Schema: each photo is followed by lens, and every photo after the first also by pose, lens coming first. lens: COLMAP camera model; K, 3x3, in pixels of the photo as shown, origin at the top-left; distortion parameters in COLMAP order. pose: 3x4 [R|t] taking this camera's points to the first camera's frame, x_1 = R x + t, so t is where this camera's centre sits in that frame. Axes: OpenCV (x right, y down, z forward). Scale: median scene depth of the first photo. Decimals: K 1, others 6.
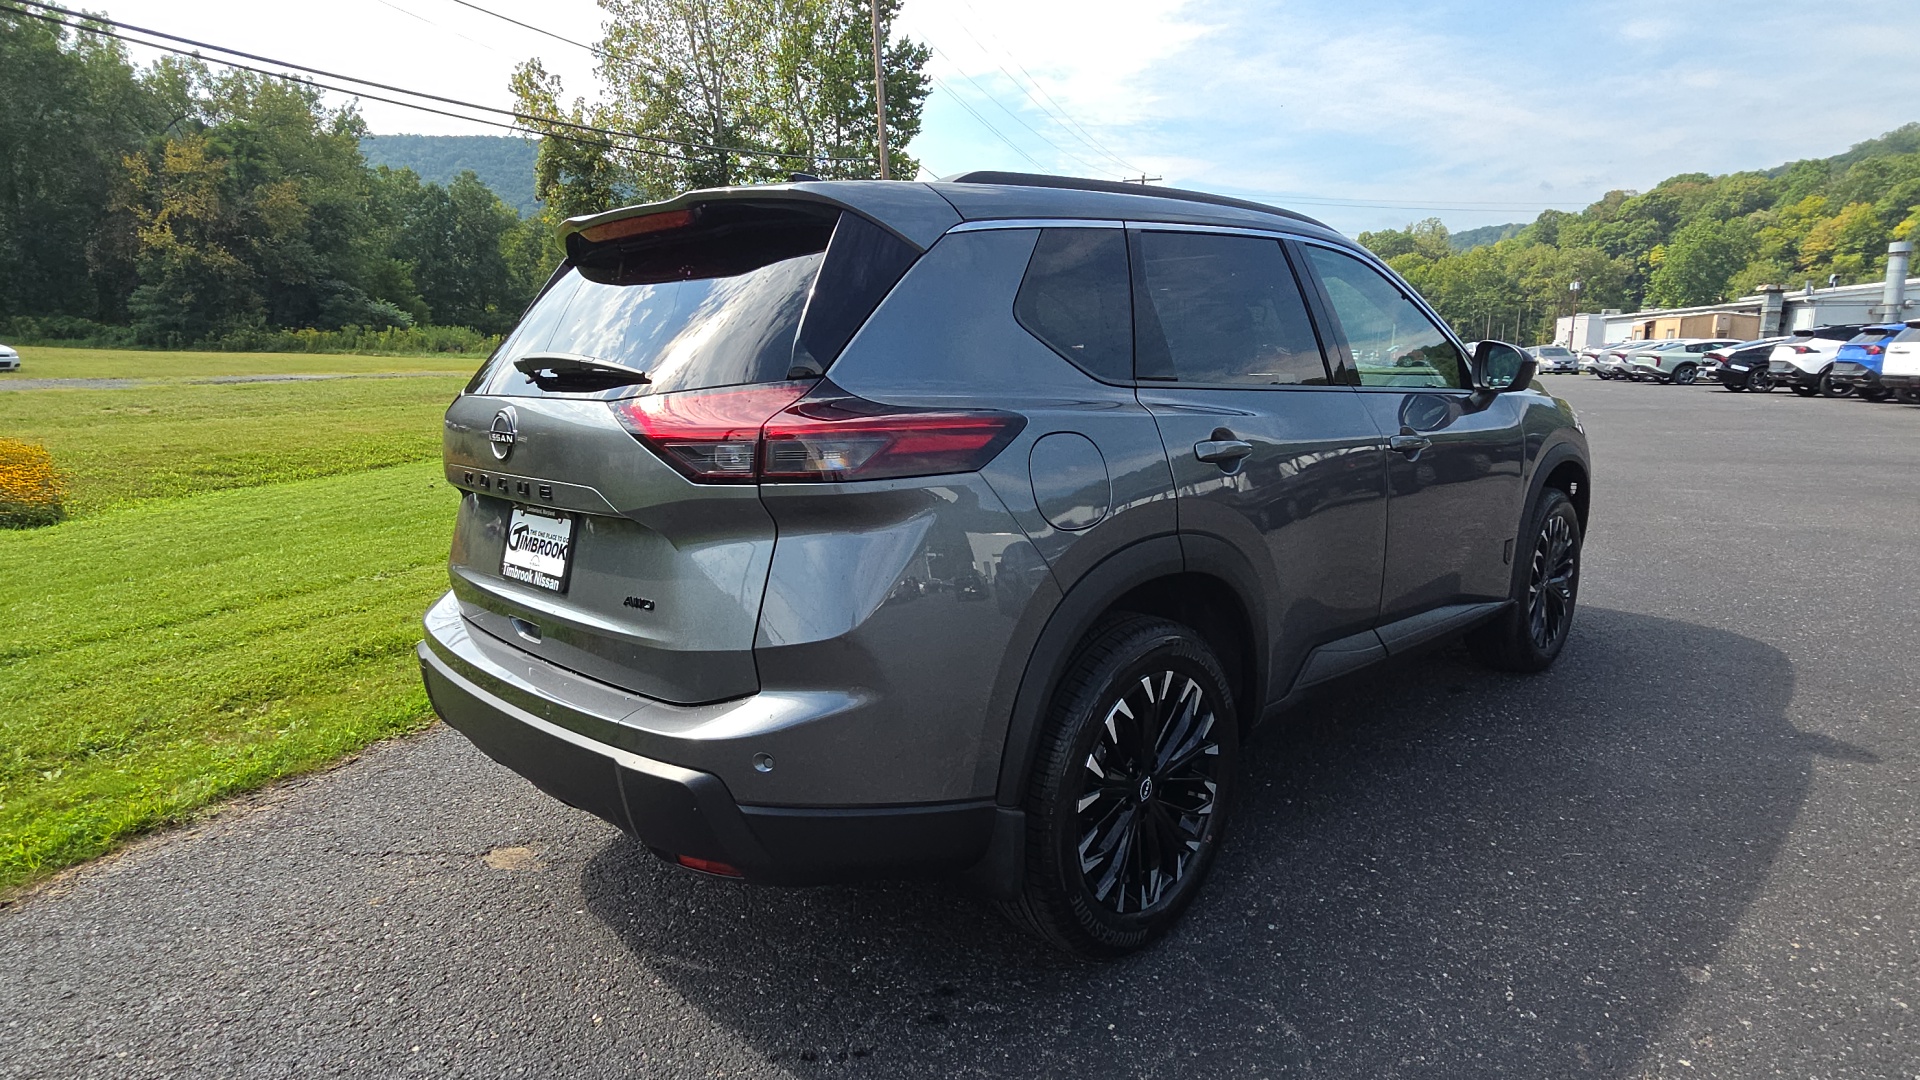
lens RADIAL K [[1047.8, 0, 945.9], [0, 1047.8, 543.5], [0, 0, 1]] dist [0.005558, -0.002791]
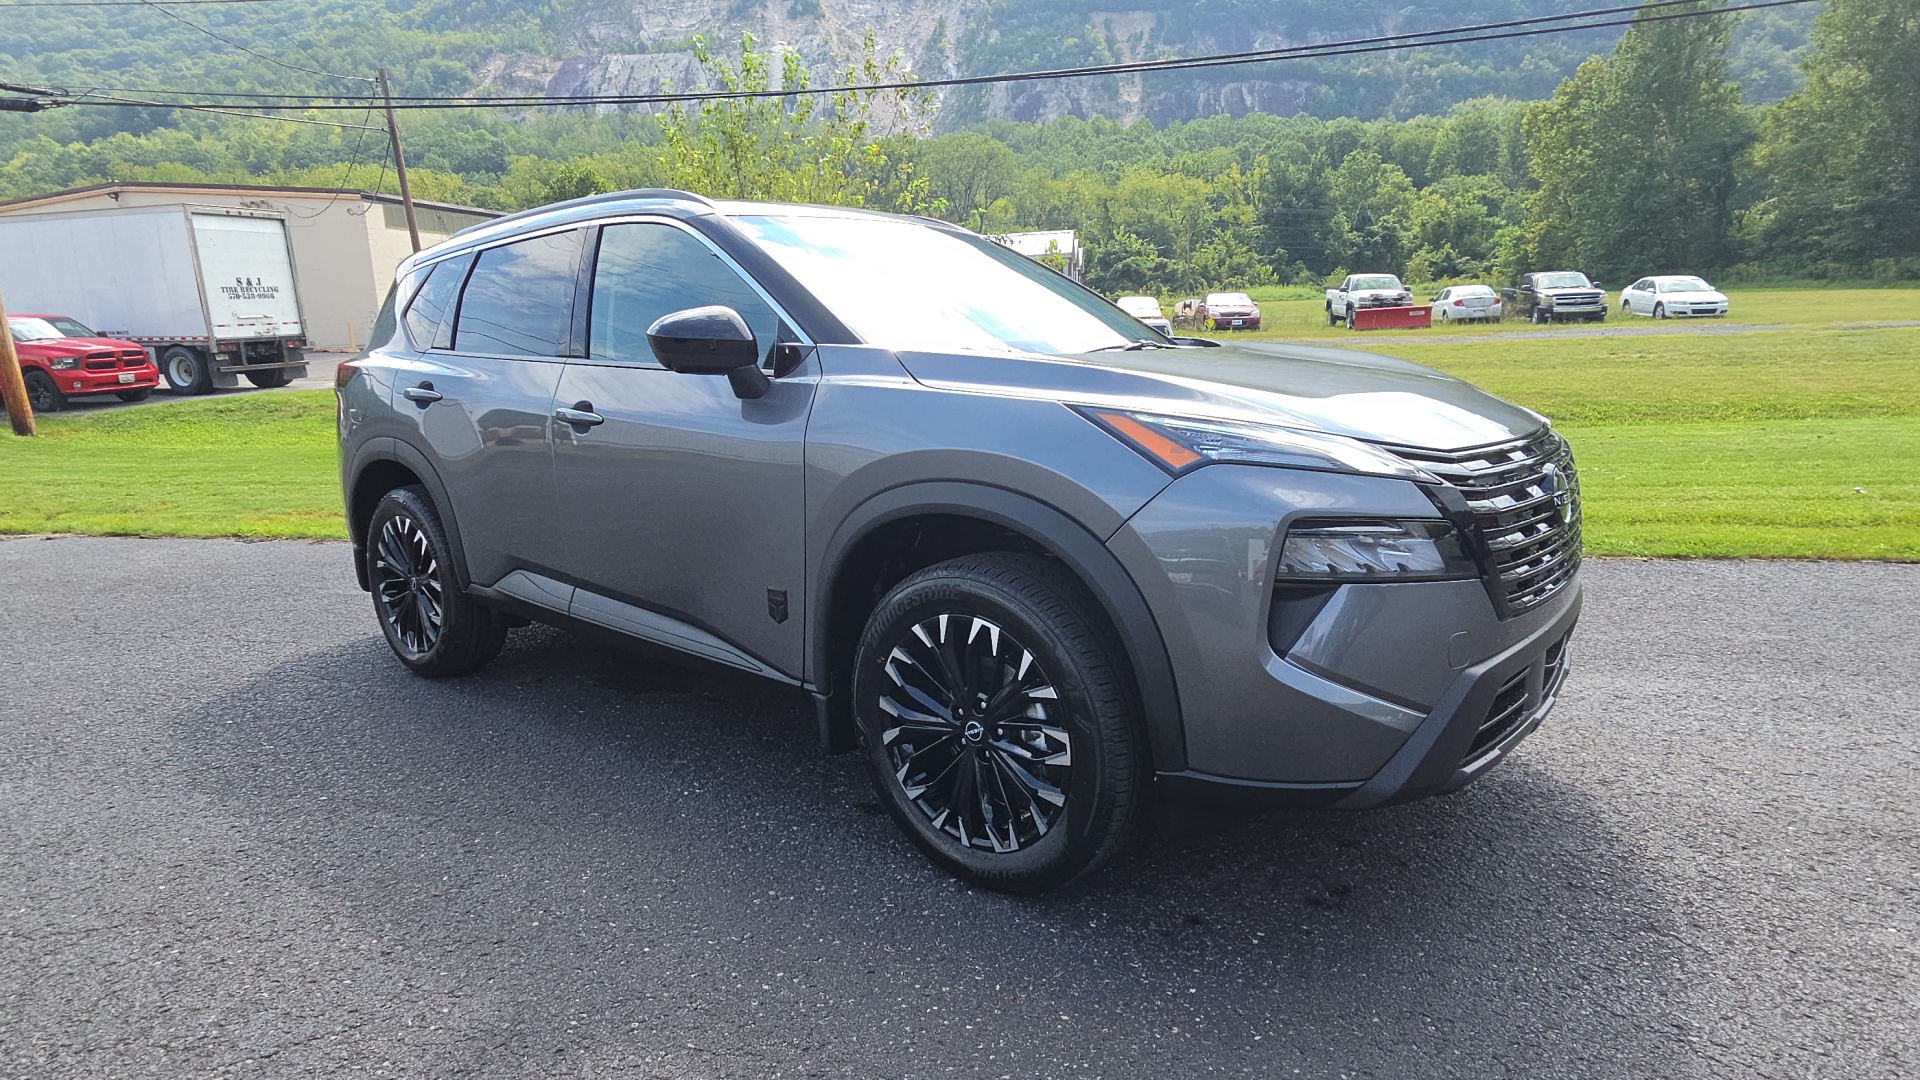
lens RADIAL K [[1047.8, 0, 945.9], [0, 1047.8, 543.5], [0, 0, 1]] dist [0.005558, -0.002791]
pose [[0.094977, 0.199341, -0.975317, 0.100521], [-0.147860, 0.971703, 0.184204, -0.014575], [0.984437, 0.126715, 0.121764, 0.084058]]
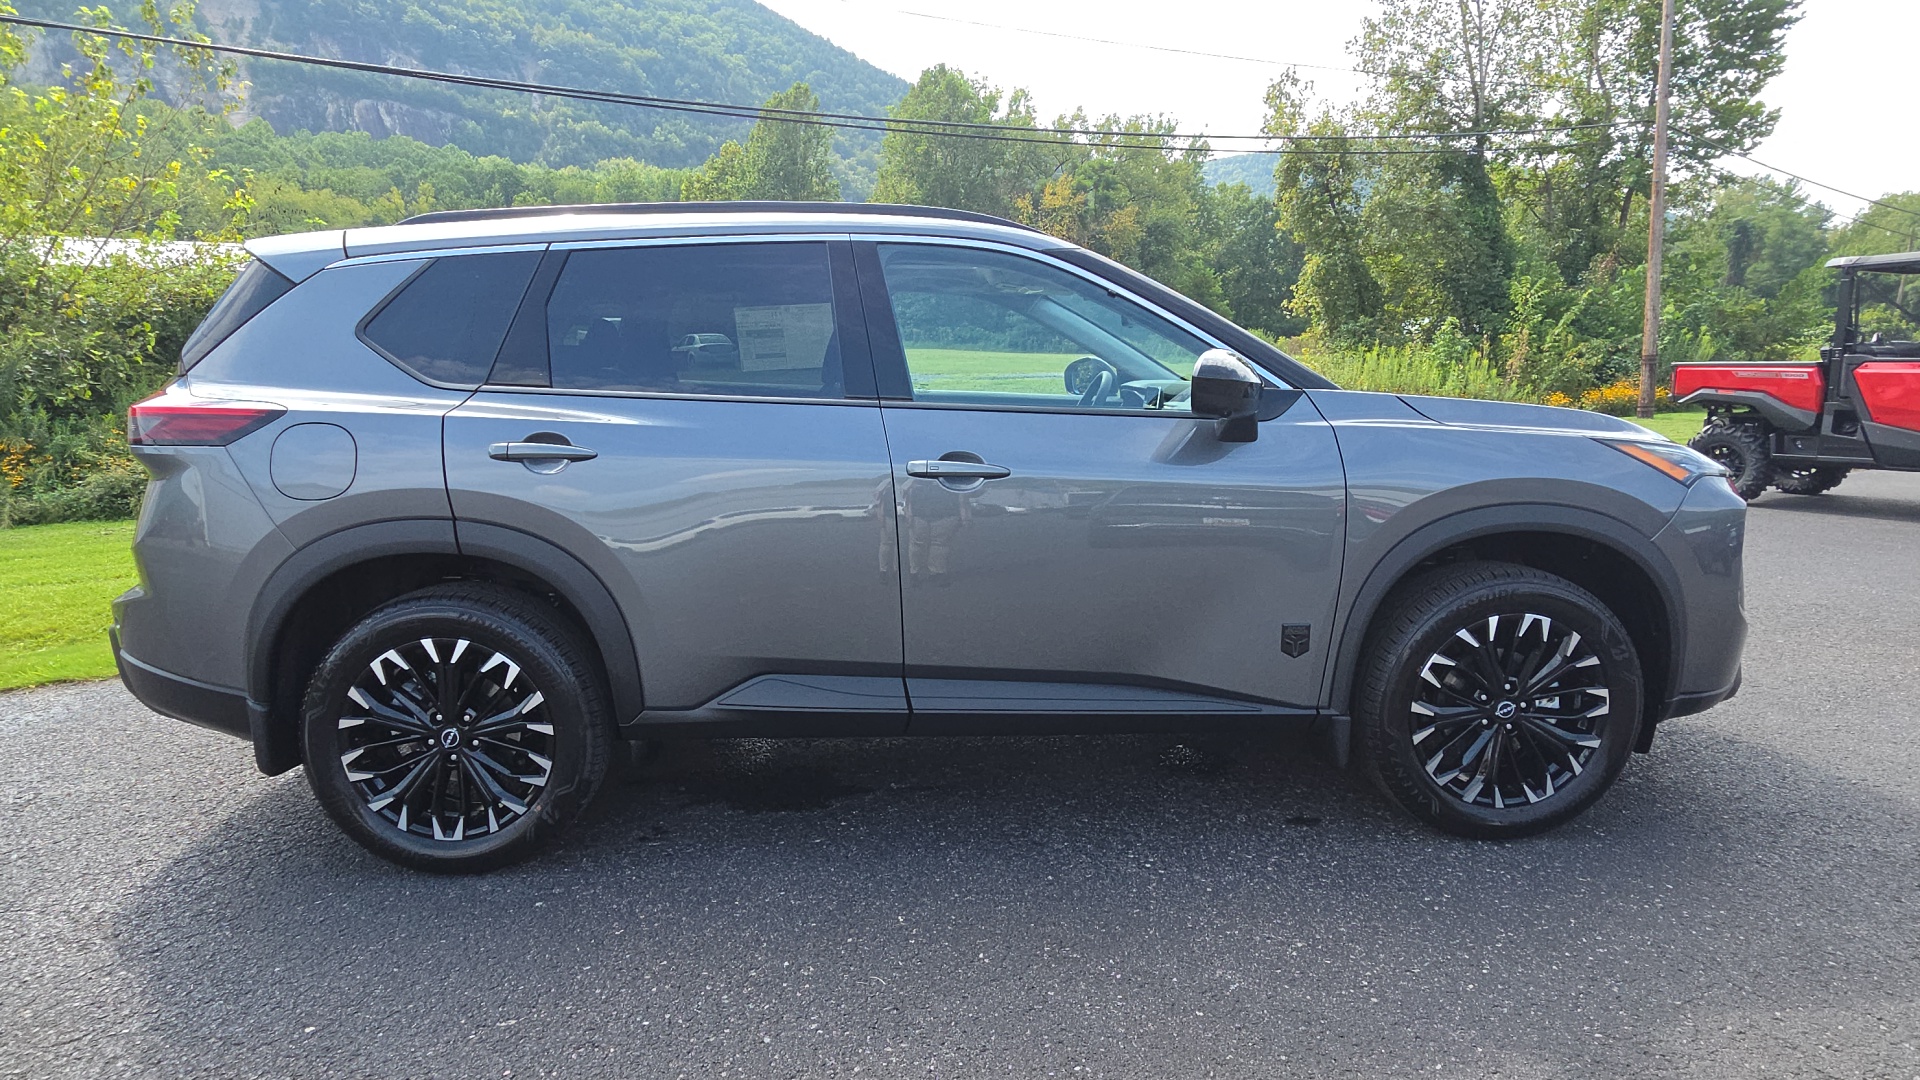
lens RADIAL K [[1047.8, 0, 945.9], [0, 1047.8, 543.5], [0, 0, 1]] dist [0.005558, -0.002791]
pose [[0.744583, 0.121338, -0.656409, 0.067418], [-0.122372, 0.991488, 0.044469, -0.004885], [0.656217, 0.047215, 0.753093, 0.024366]]
